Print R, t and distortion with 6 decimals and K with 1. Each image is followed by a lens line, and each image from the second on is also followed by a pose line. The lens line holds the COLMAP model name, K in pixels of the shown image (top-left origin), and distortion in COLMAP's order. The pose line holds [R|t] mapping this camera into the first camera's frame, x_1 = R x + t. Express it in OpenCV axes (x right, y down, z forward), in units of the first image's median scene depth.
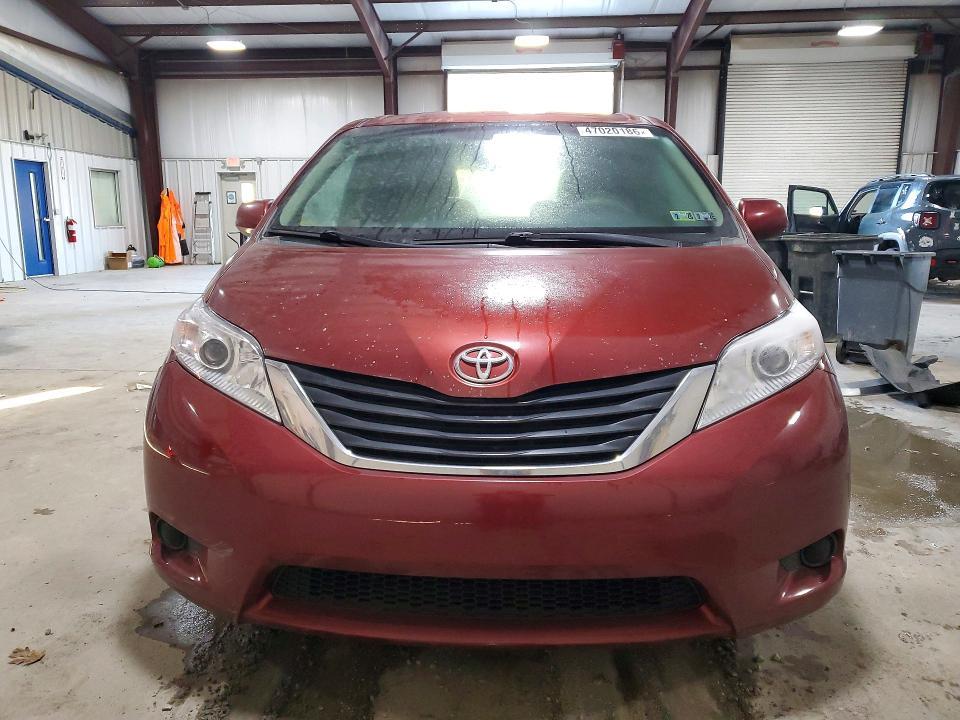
lens RADIAL K [[743.1, 0, 480.0], [0, 743.1, 360.0], [0, 0, 1]] dist [0.007539, 0.006474]
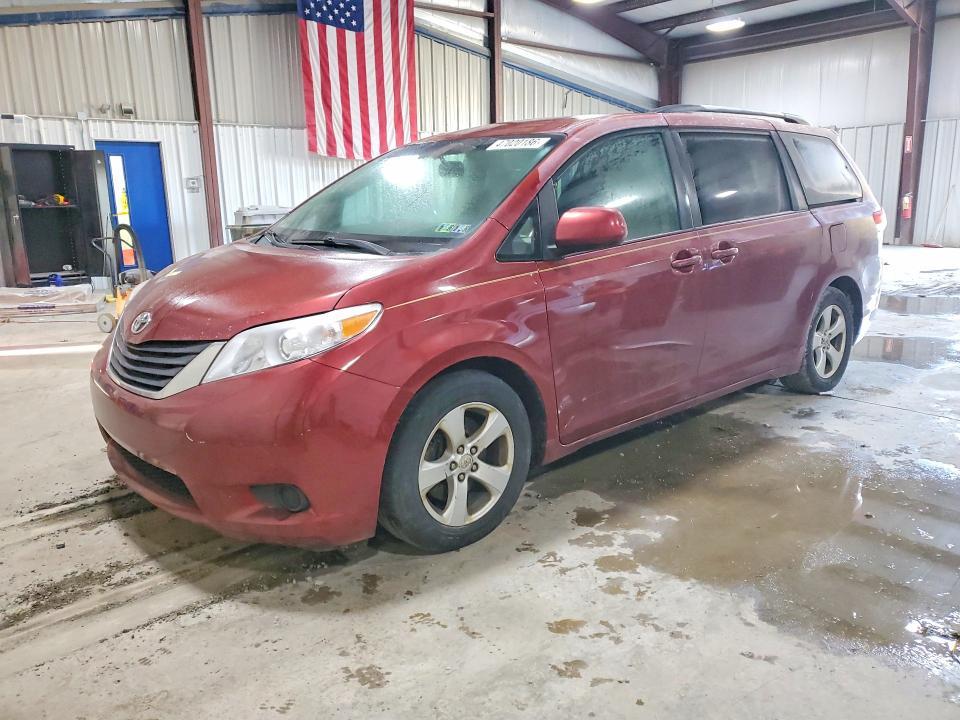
lens RADIAL K [[743.1, 0, 480.0], [0, 743.1, 360.0], [0, 0, 1]] dist [0.007539, 0.006474]
pose [[0.708418, 0.144403, -0.690863, 0.197750], [-0.116772, 0.989336, 0.087050, -0.017027], [0.696066, 0.019006, 0.717726, 0.037690]]
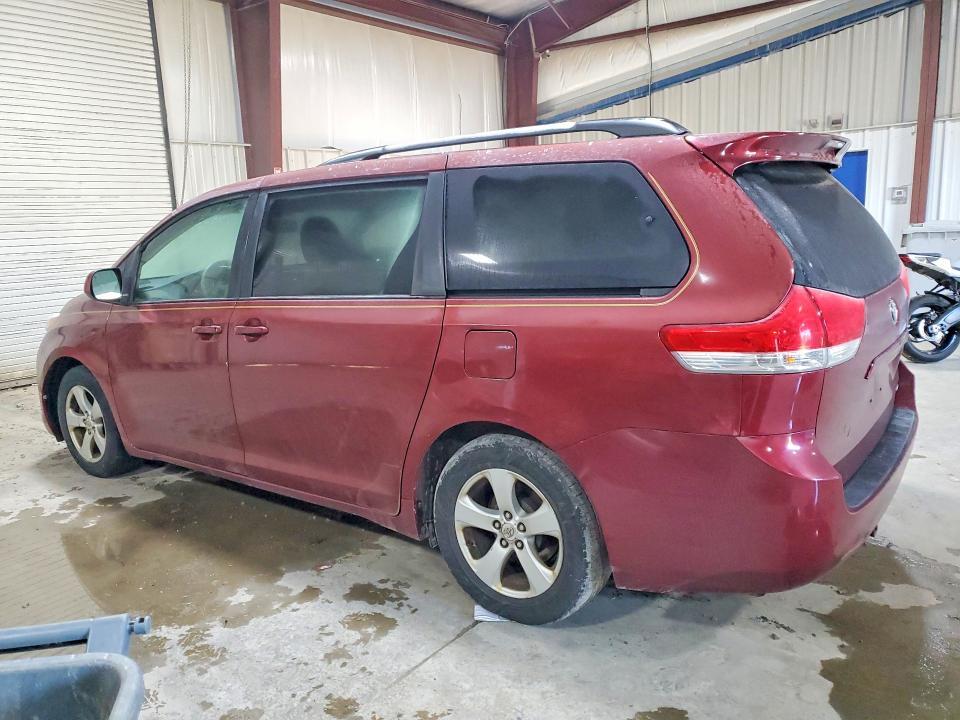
lens RADIAL K [[794.3, 0, 477.5], [0, 794.3, 317.8], [0, 0, 1]] dist [0.040216, 0.000072]
pose [[-0.574669, 0.127064, -0.808461, 0.232983], [-0.117891, 0.964717, 0.235422, -0.107996], [0.809850, 0.230600, -0.539413, 0.461600]]
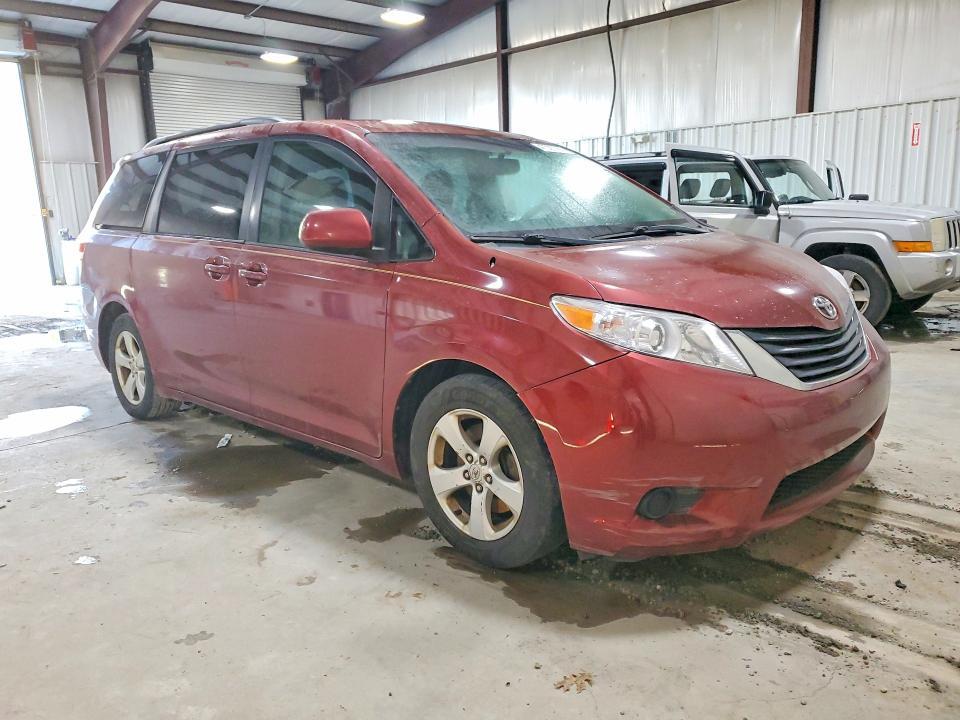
lens RADIAL K [[743.1, 0, 480.0], [0, 743.1, 360.0], [0, 0, 1]] dist [0.007539, 0.006474]
pose [[0.650332, -0.167171, 0.741027, -0.186101], [0.175747, 0.982130, 0.067325, -0.013579], [-0.739040, 0.086449, 0.668091, 0.058060]]
